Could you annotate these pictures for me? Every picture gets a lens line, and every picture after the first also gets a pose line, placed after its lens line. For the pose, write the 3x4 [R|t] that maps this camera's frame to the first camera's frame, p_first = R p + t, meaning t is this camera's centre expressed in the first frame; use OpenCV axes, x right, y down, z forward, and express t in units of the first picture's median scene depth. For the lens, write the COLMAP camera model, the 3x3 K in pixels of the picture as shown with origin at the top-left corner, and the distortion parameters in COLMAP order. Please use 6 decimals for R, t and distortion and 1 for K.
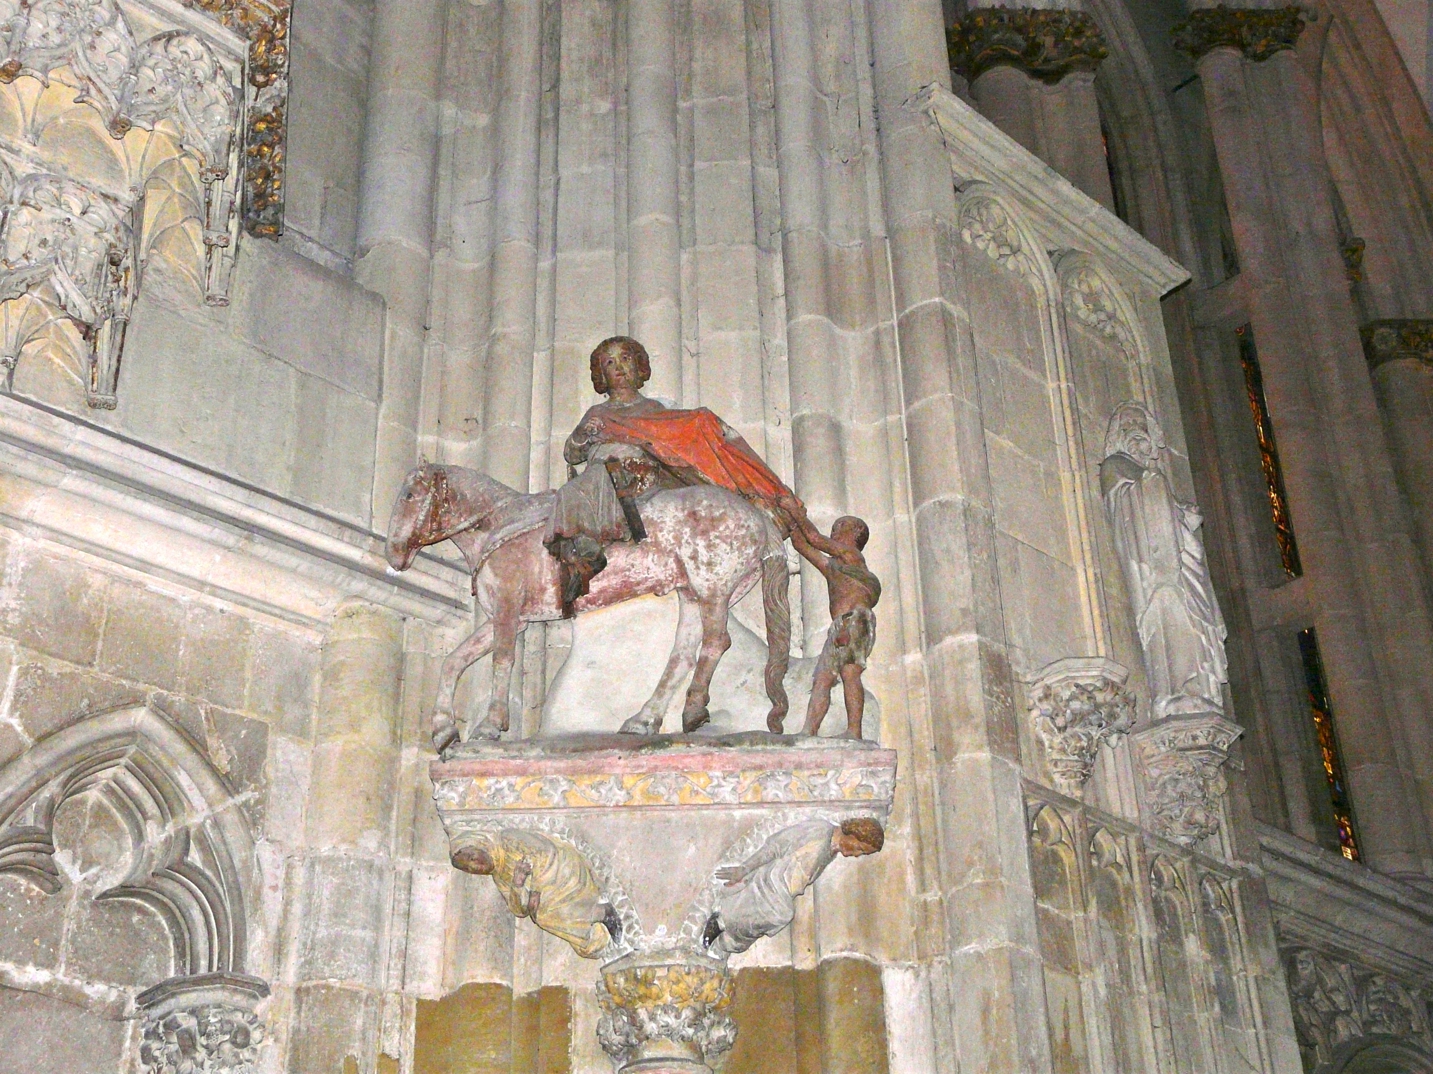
lens RADIAL K [[1811.2, 0, 713.7], [0, 1811.2, 498.9], [0, 0, 1]] dist [-0.034689, 0.337143]
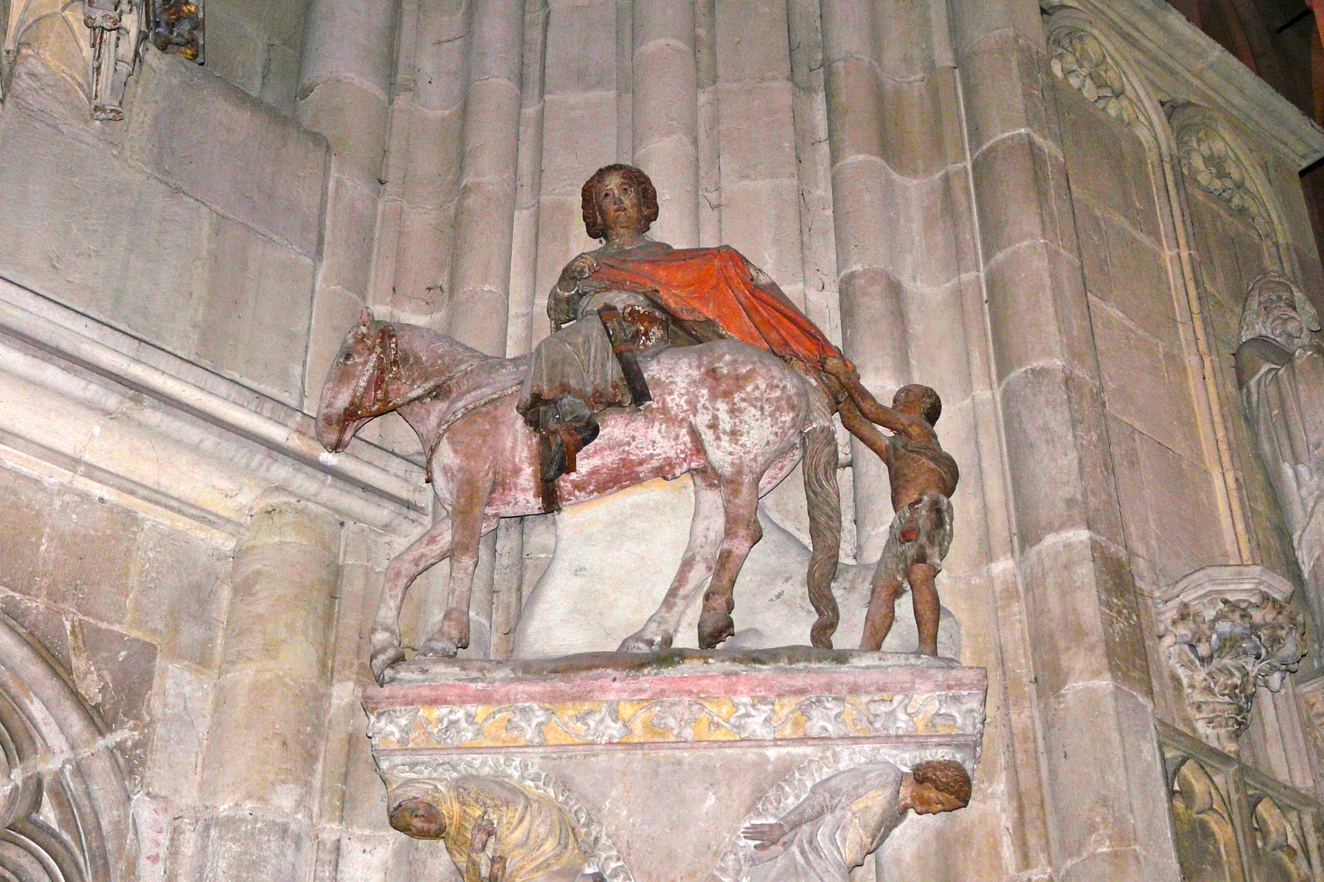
lens RADIAL K [[1907.4, 0, 662.0], [0, 1907.4, 441.0], [0, 0, 1]] dist [0.016751, 0.382112]
pose [[0.998953, -0.005219, -0.045453, 0.004085], [0.000985, 0.995694, -0.092691, 0.112602], [0.045741, 0.092549, 0.994657, 0.196319]]
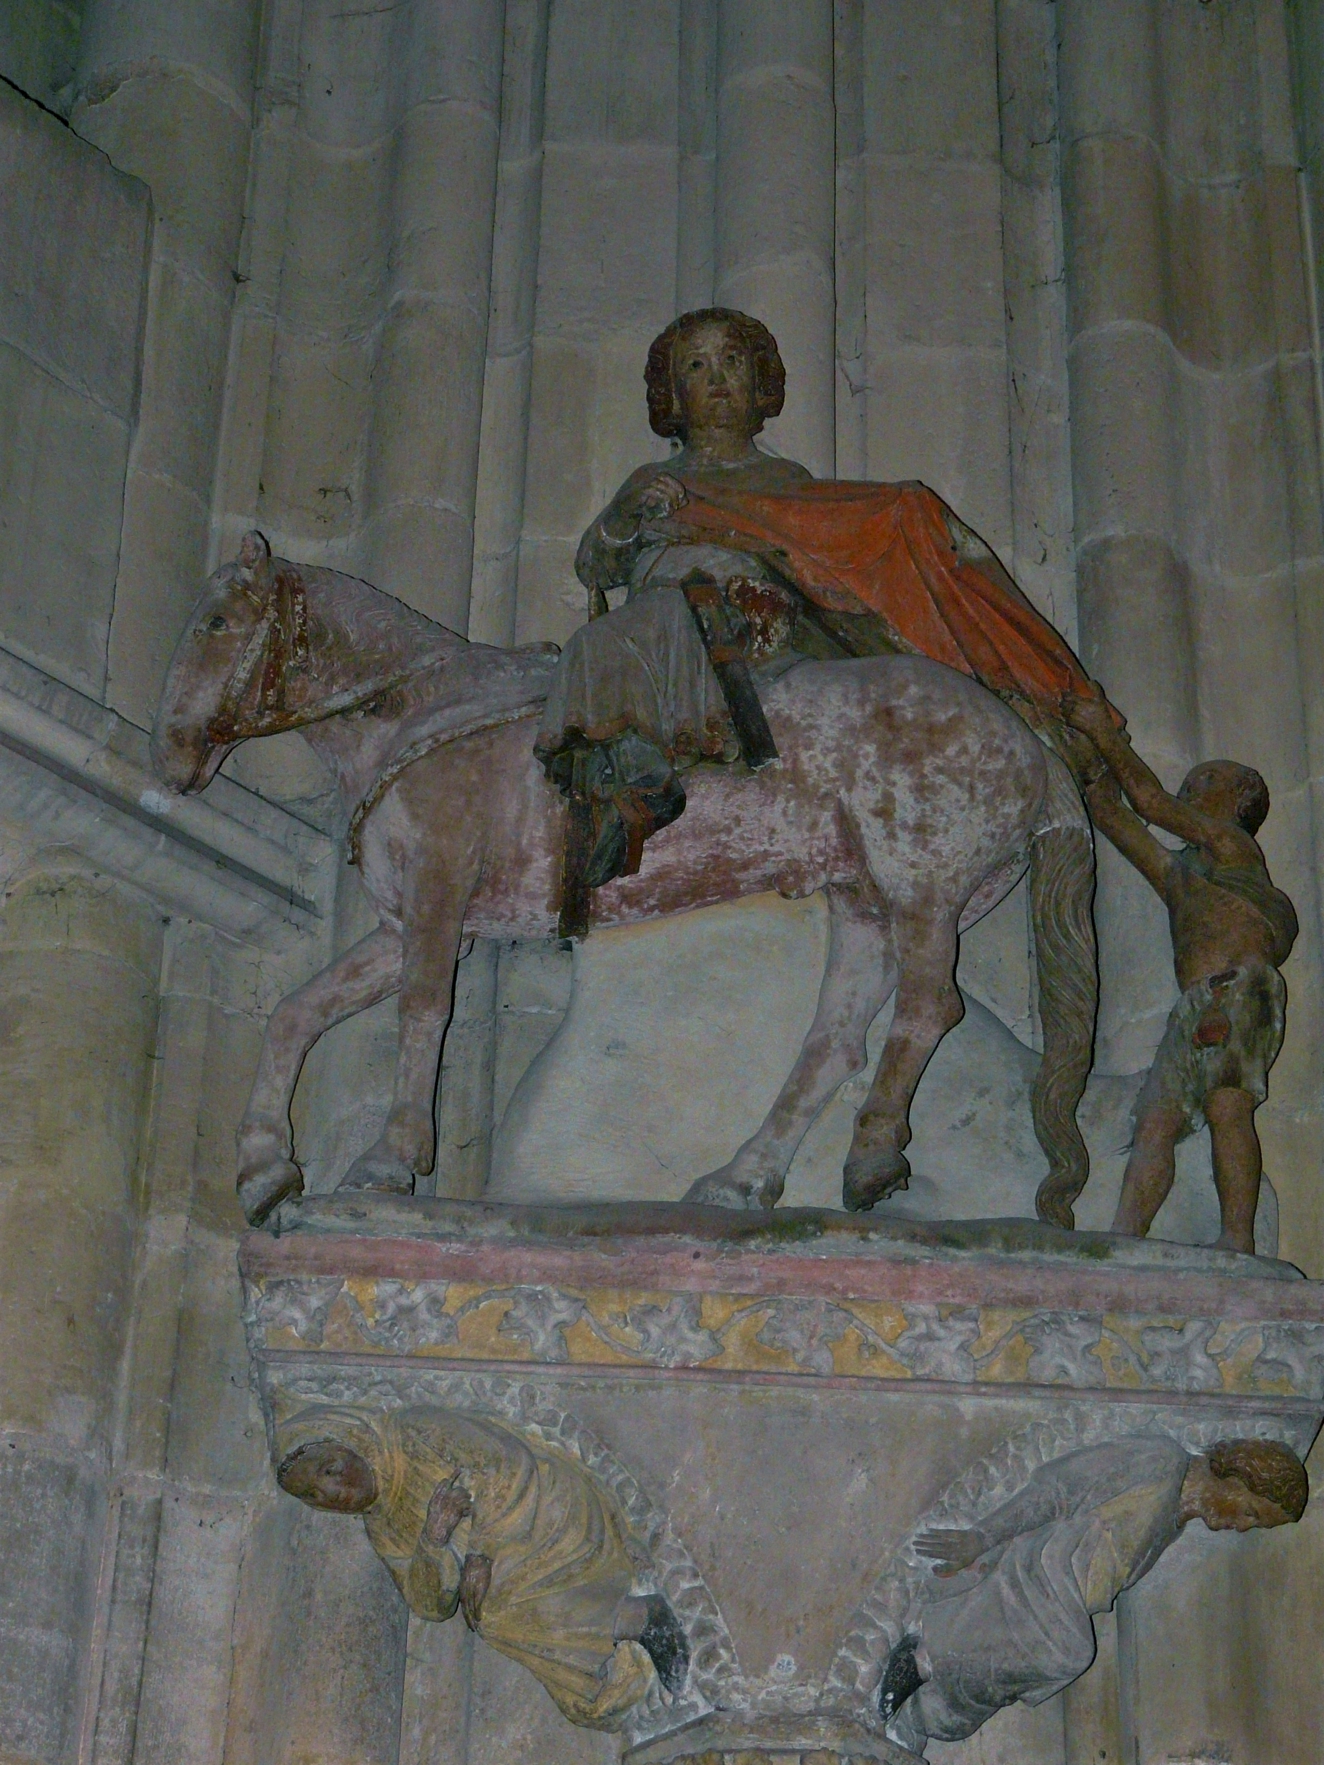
lens RADIAL K [[3735.9, 0, 662.0], [0, 3735.9, 882.5], [0, 0, 1]] dist [0.133789, 0.272286]
pose [[0.995161, 0.080013, 0.057031, -0.111349], [-0.077789, 0.996159, -0.040206, 0.087939], [-0.060029, 0.035575, 0.997562, 0.120502]]
